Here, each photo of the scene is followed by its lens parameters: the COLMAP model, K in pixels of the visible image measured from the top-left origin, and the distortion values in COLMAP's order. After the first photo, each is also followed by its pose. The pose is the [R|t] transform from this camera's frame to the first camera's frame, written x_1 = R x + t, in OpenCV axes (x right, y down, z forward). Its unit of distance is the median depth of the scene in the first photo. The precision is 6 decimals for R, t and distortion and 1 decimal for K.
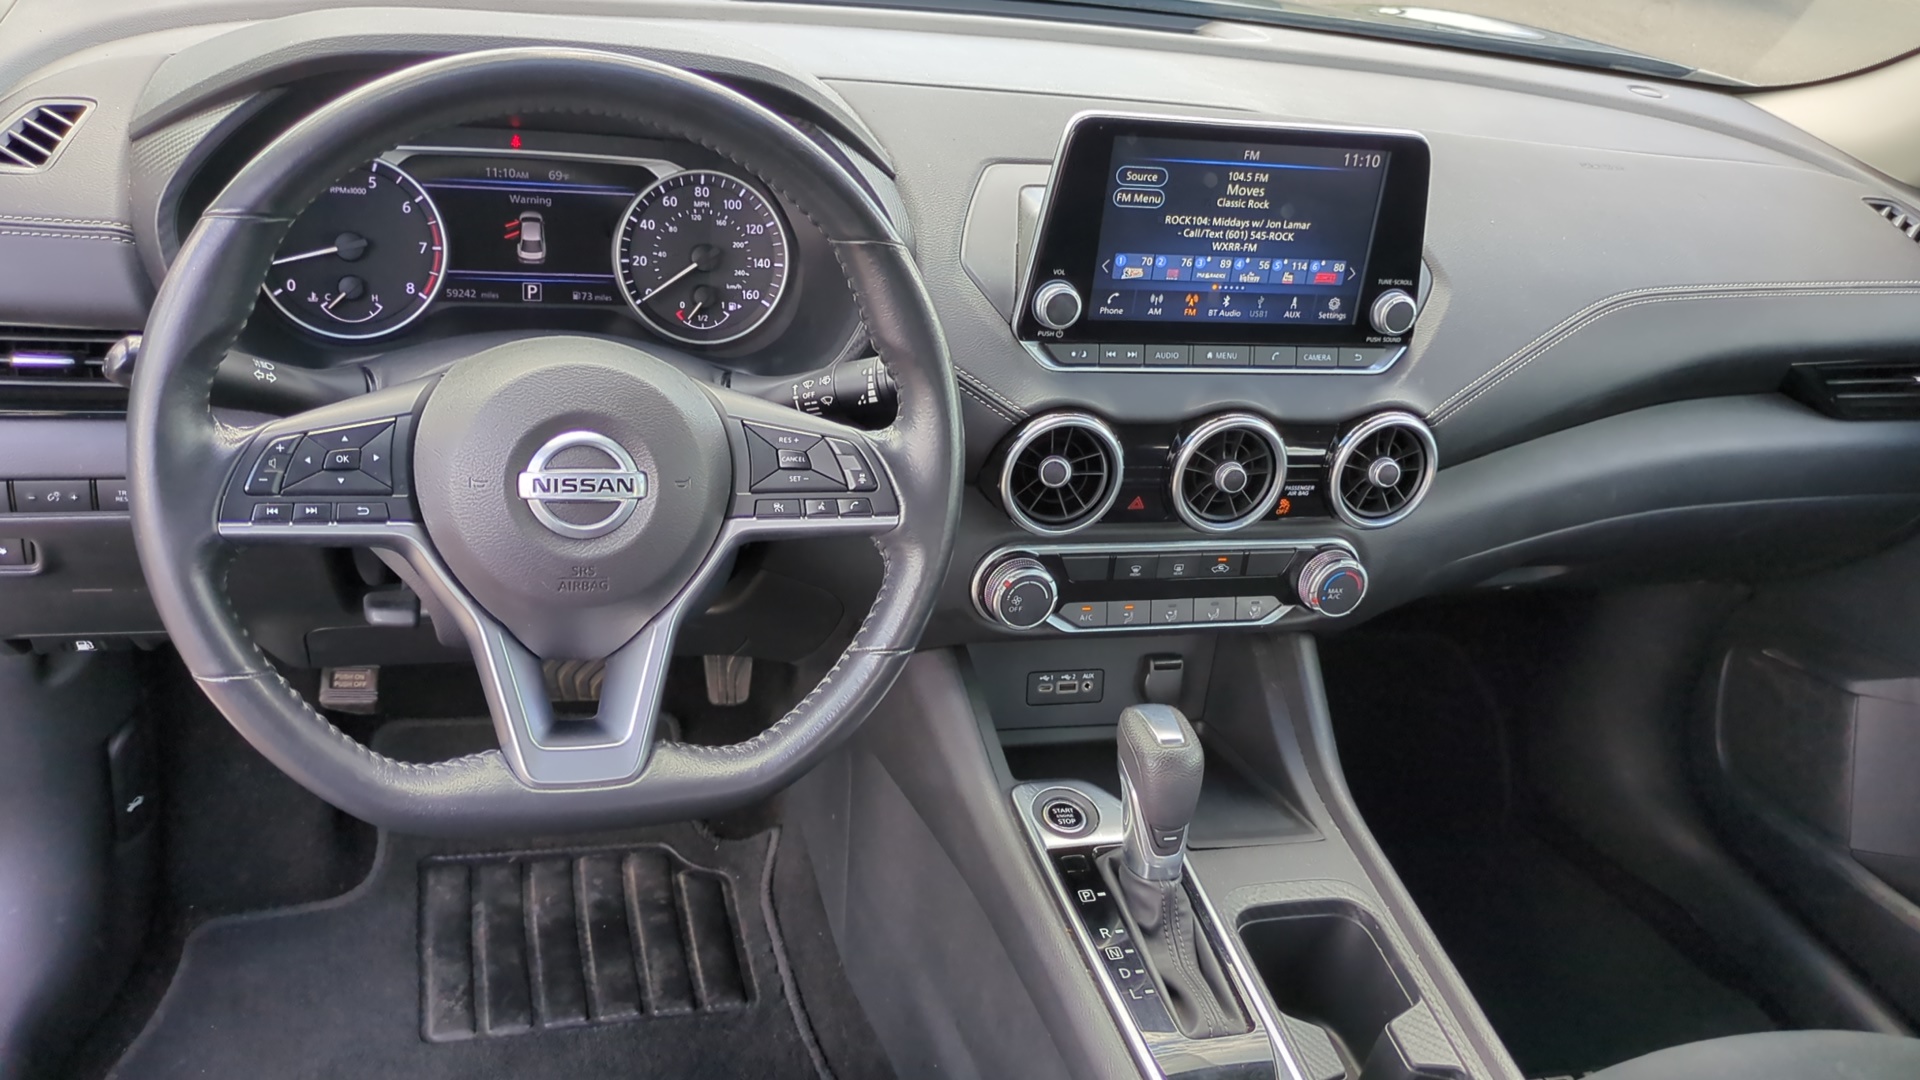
lens RADIAL K [[1678.1, 0, 960.0], [0, 1678.1, 540.0], [0, 0, 1]] dist [0.046379, -0.069207]
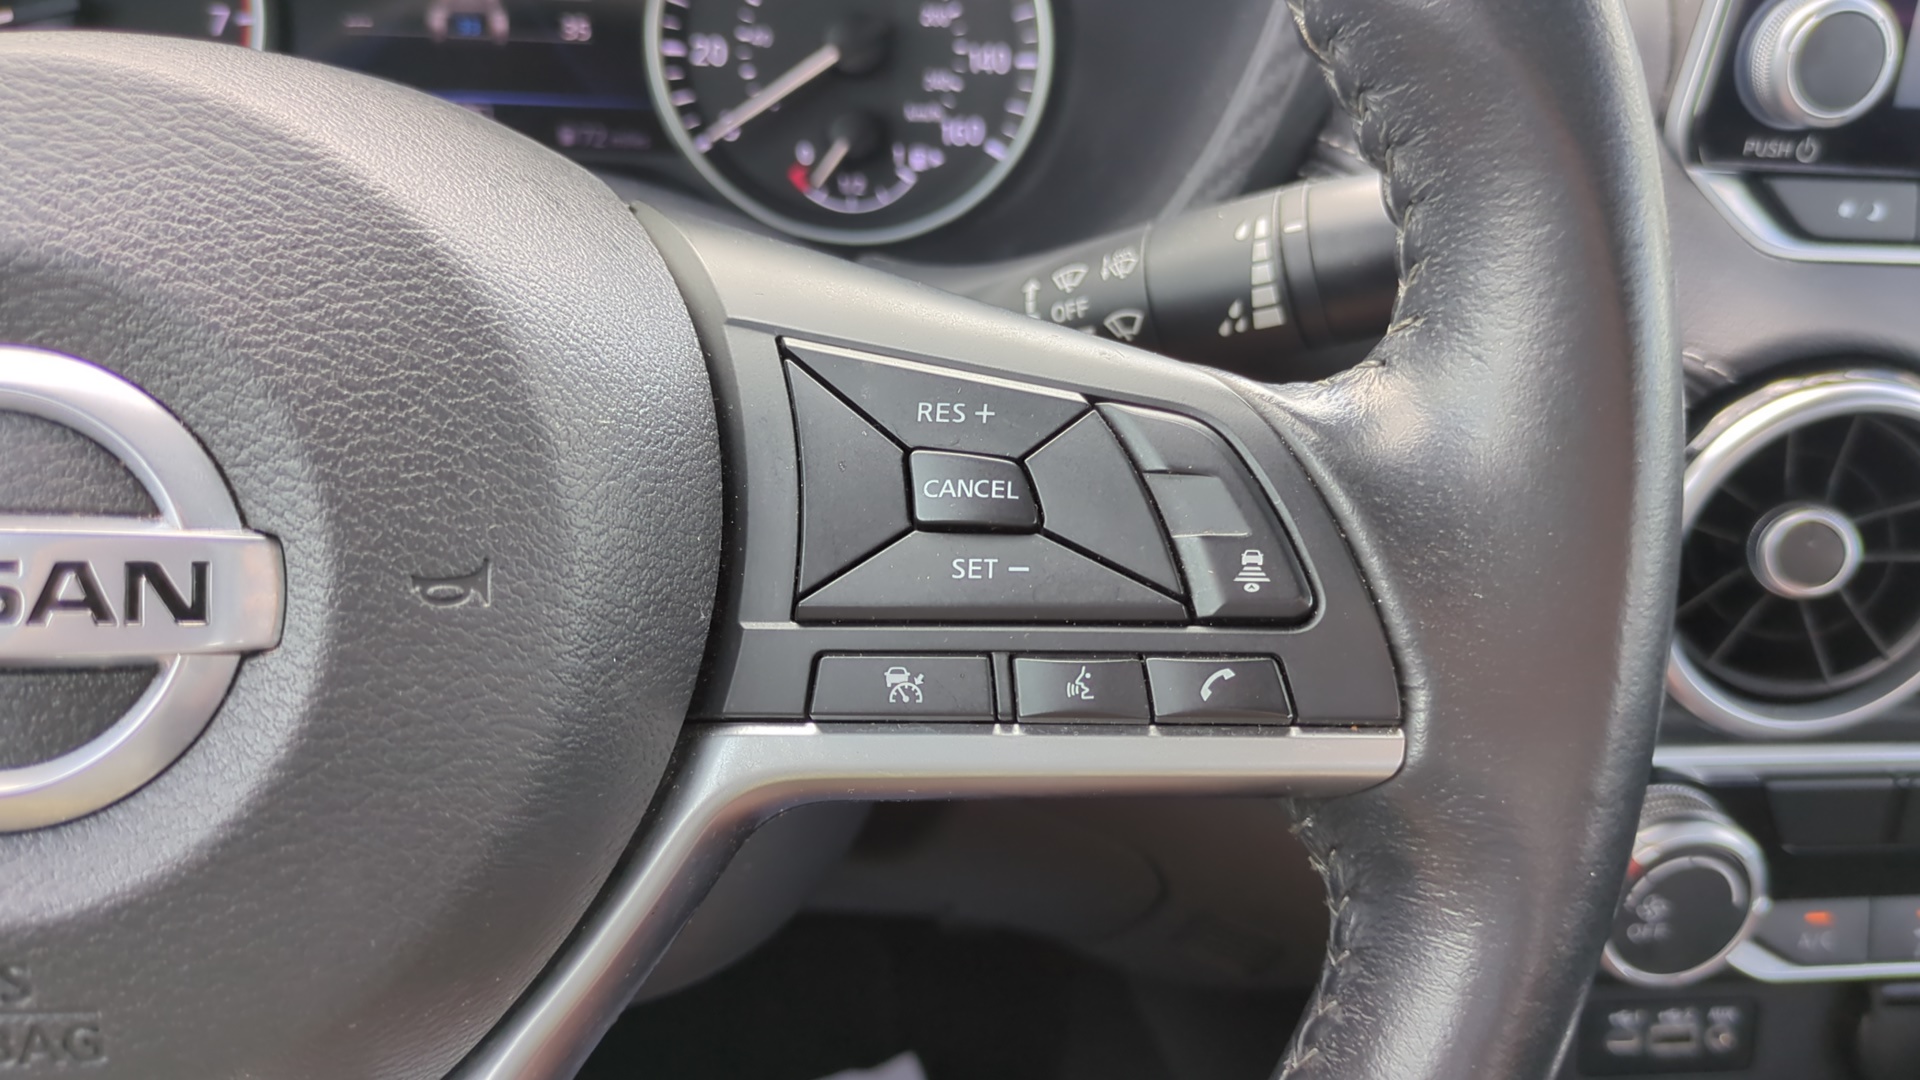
lens RADIAL K [[1666.8, 0, 959.5], [0, 1666.8, 518.2], [0, 0, 1]] dist [0.047903, -0.054343]
pose [[0.981314, 0.010821, -0.192109, -0.043371], [-0.021004, 0.998475, -0.051051, -0.025246], [0.191263, 0.054132, 0.980045, 0.613918]]
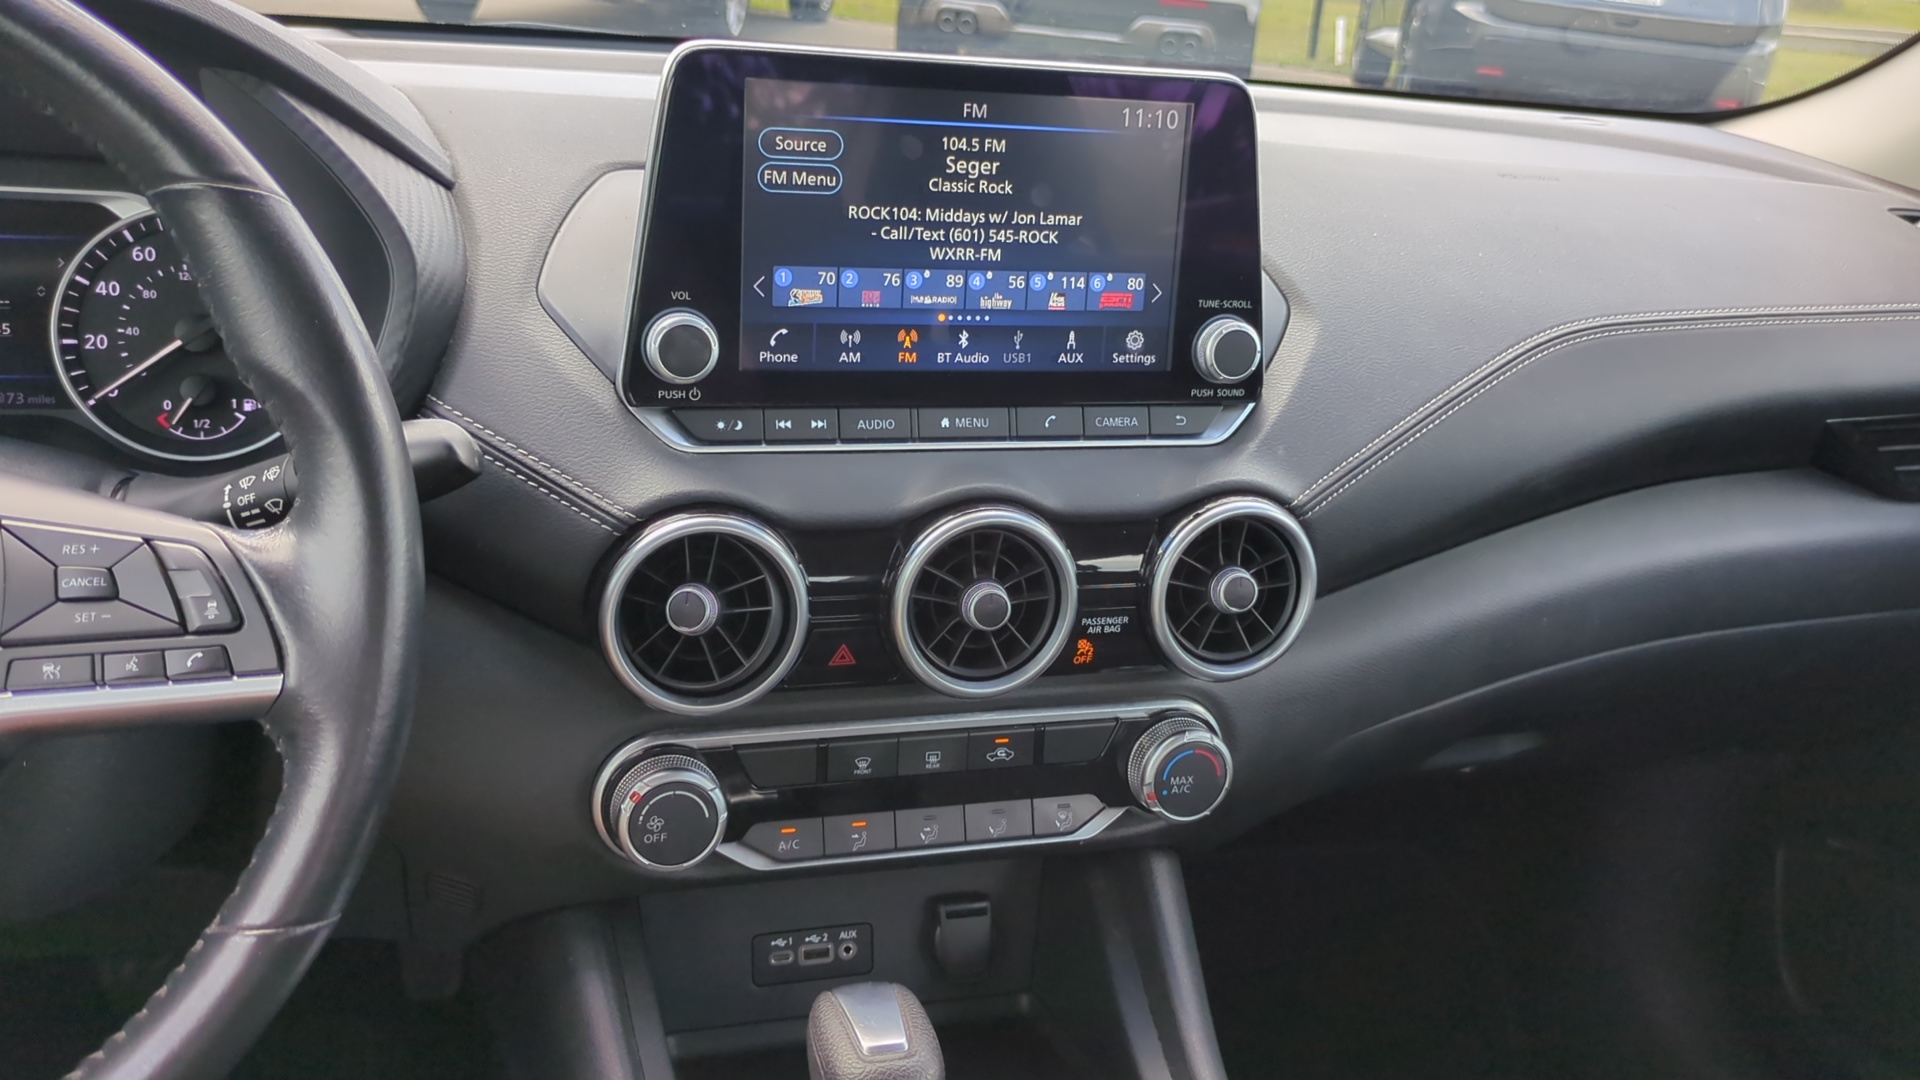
lens RADIAL K [[1666.8, 0, 959.5], [0, 1666.8, 518.2], [0, 0, 1]] dist [0.047903, -0.054343]
pose [[0.998279, -0.058578, 0.002899, 0.149949], [0.058325, 0.986326, -0.154139, 0.026343], [0.006170, 0.154043, 0.988045, 0.367520]]
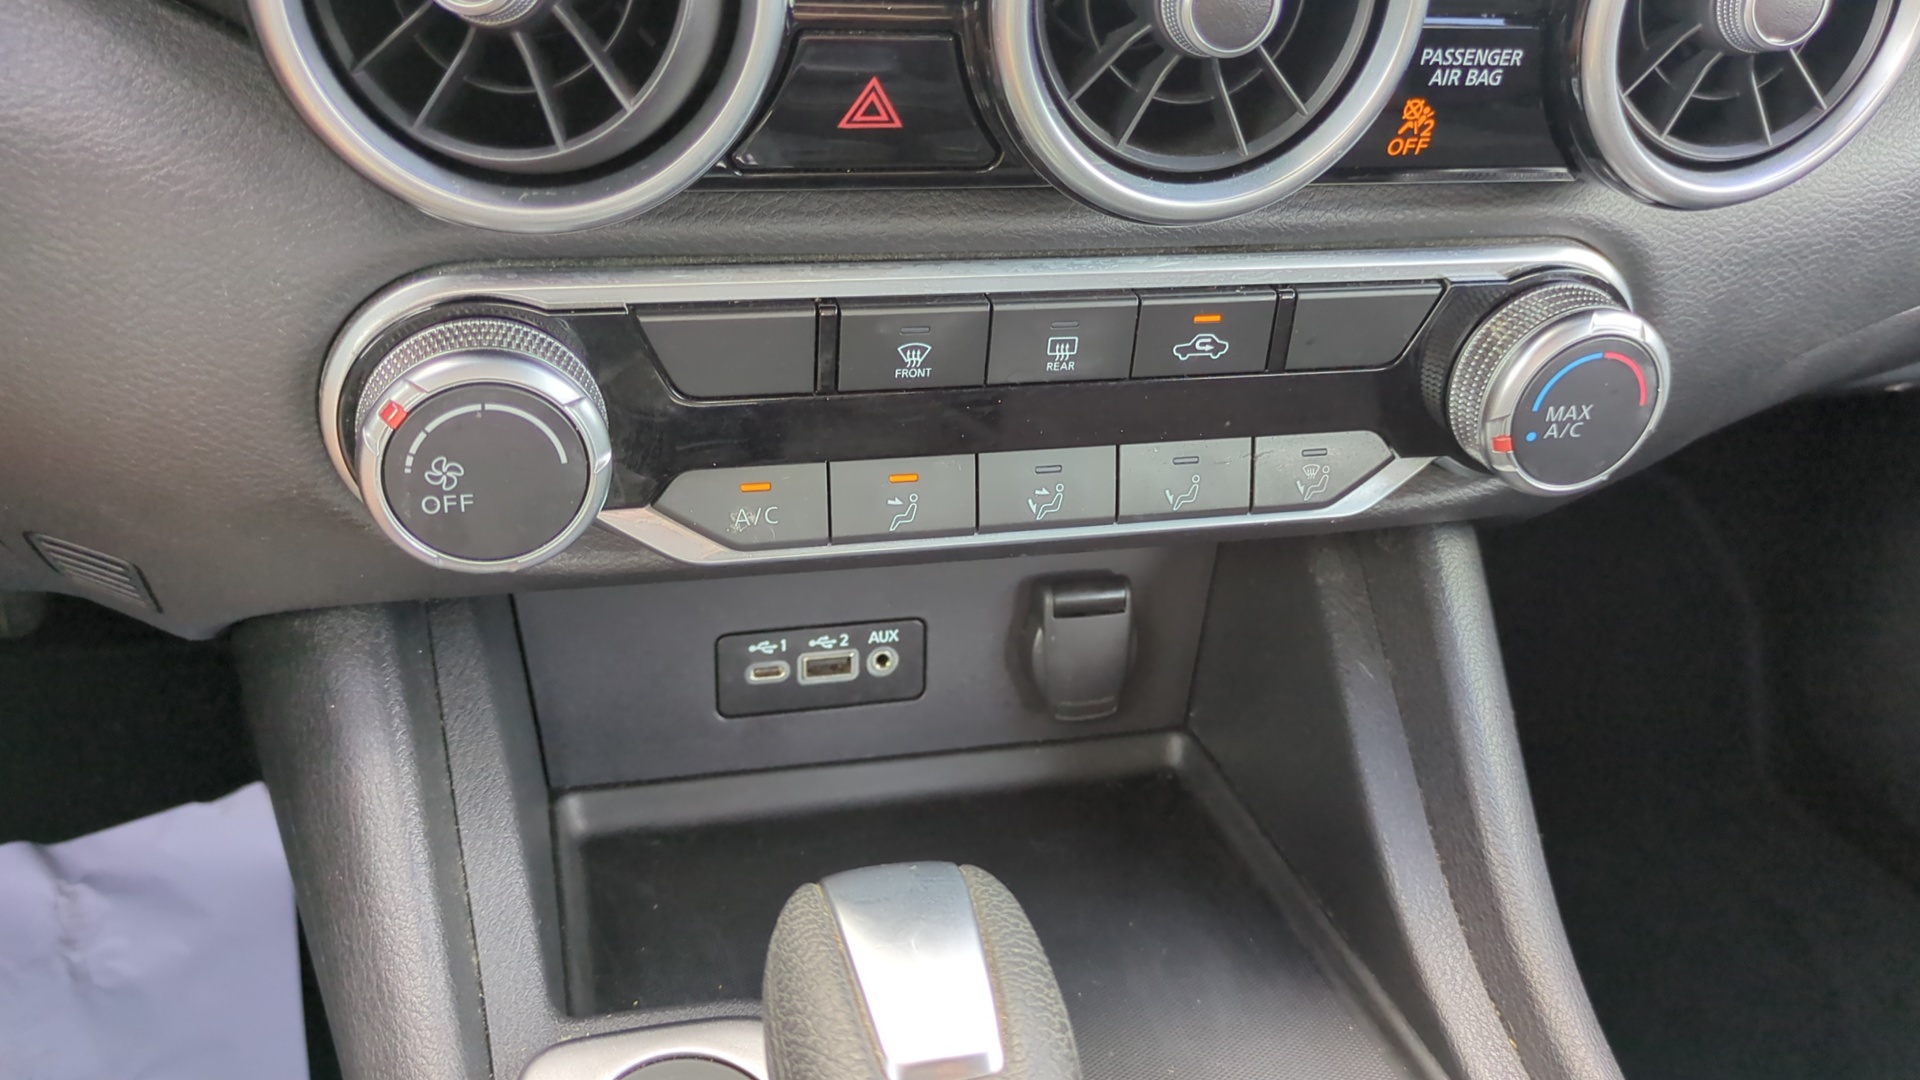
lens RADIAL K [[1666.8, 0, 959.5], [0, 1666.8, 518.2], [0, 0, 1]] dist [0.047903, -0.054343]
pose [[0.998921, -0.012073, -0.044848, 0.130074], [0.016802, 0.994160, 0.106603, 0.015302], [0.043299, -0.107241, 0.993290, 0.722606]]
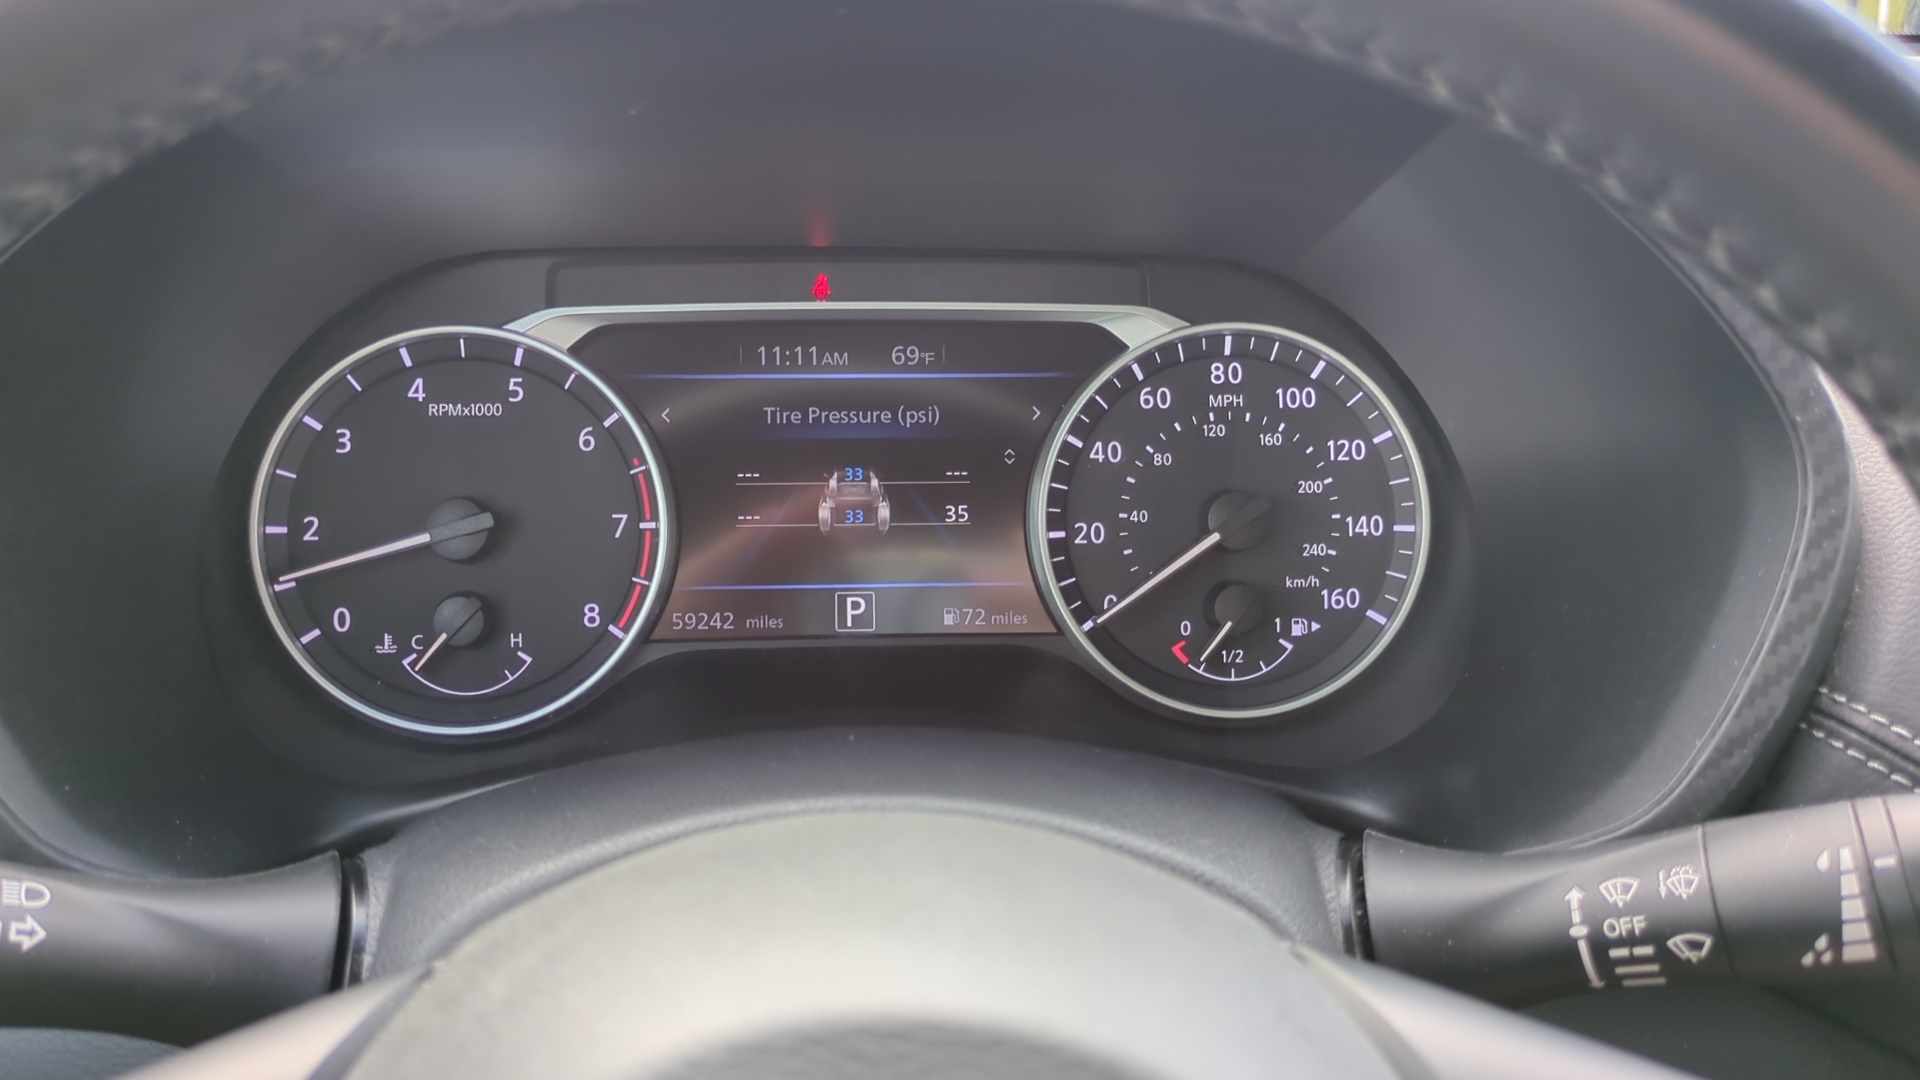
lens RADIAL K [[1678.1, 0, 960.0], [0, 1678.1, 540.0], [0, 0, 1]] dist [0.046379, -0.069207]
pose [[0.968491, -0.039855, -0.245840, -0.118973], [0.001525, 0.988043, -0.154169, -0.099627], [0.249045, 0.148936, 0.956972, 0.589938]]
